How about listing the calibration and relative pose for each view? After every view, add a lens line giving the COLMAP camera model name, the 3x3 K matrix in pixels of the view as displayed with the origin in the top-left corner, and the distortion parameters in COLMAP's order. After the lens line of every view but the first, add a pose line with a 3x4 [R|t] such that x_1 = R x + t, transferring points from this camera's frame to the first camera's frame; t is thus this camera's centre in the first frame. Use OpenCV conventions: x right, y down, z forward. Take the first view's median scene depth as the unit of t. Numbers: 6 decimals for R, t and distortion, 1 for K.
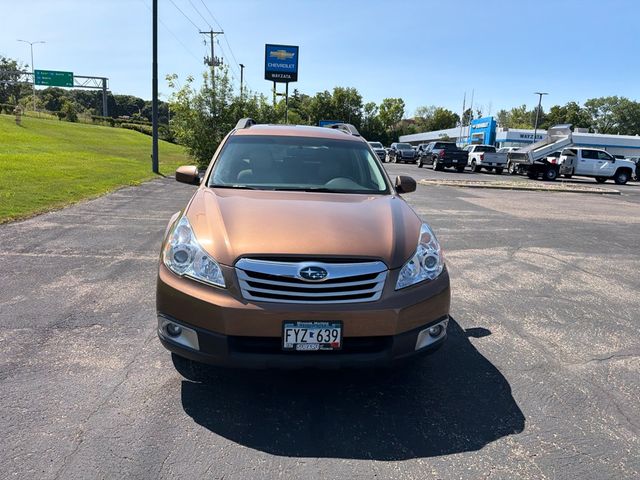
lens RADIAL K [[448.1, 0, 321.3], [0, 448.1, 238.7], [0, 0, 1]] dist [0.040993, -0.052584]
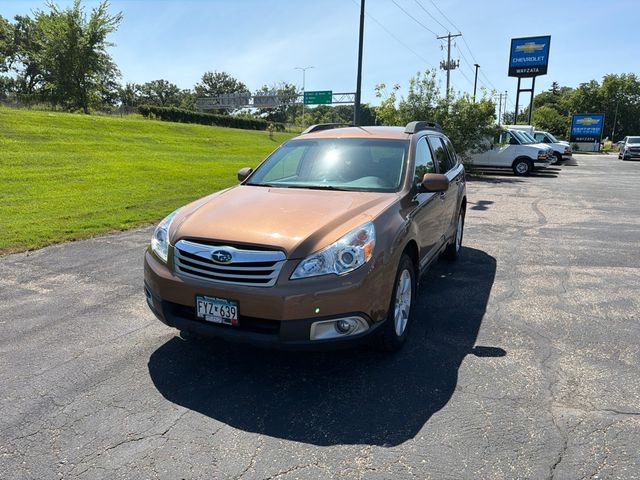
lens RADIAL K [[448.1, 0, 323.9], [0, 448.1, 237.5], [0, 0, 1]] dist [0.040993, -0.052584]
pose [[0.866410, 0.060808, -0.495617, 0.066111], [-0.066399, 0.997773, 0.006343, 0.000334], [0.494899, 0.027413, 0.868518, 0.010320]]
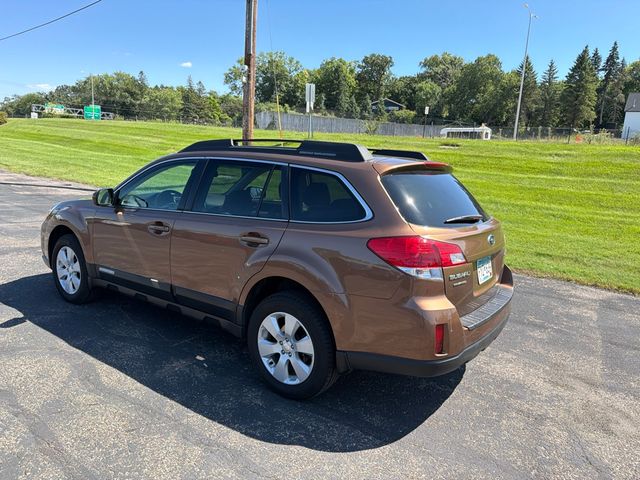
lens RADIAL K [[448.1, 0, 318.9], [0, 448.1, 244.8], [0, 0, 1]] dist [0.040993, -0.052584]
pose [[-0.651662, 0.052431, -0.756695, 0.091160], [-0.241419, 0.931392, 0.272445, -0.058402], [0.719064, 0.360223, -0.594295, 0.282045]]
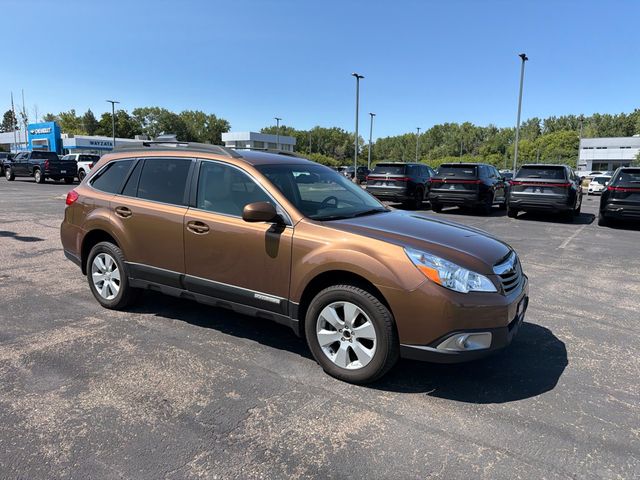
lens RADIAL K [[448.1, 0, 321.3], [0, 448.1, 241.4], [0, 0, 1]] dist [0.040993, -0.052584]
pose [[0.611580, -0.163046, 0.774200, -0.125650], [0.167888, 0.982995, 0.074394, -0.017779], [-0.773164, 0.084481, 0.628554, 0.047839]]
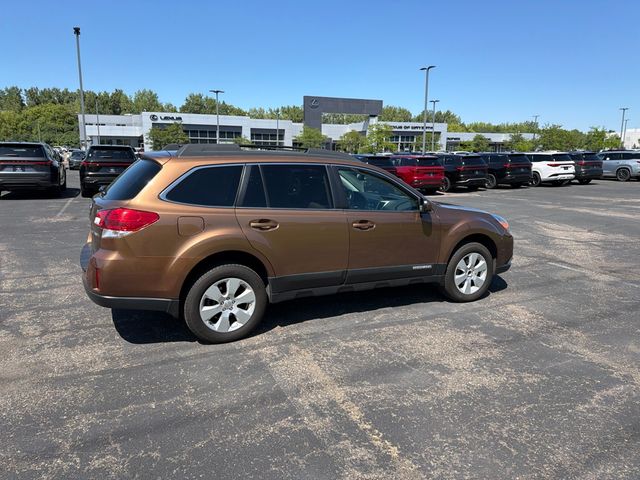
lens RADIAL K [[448.1, 0, 323.6], [0, 448.1, 236.8], [0, 0, 1]] dist [0.040993, -0.052584]
pose [[-0.365674, -0.225161, 0.903098, -0.179166], [0.149401, 0.943516, 0.295732, -0.062795], [-0.918674, 0.243066, -0.311380, 0.226104]]
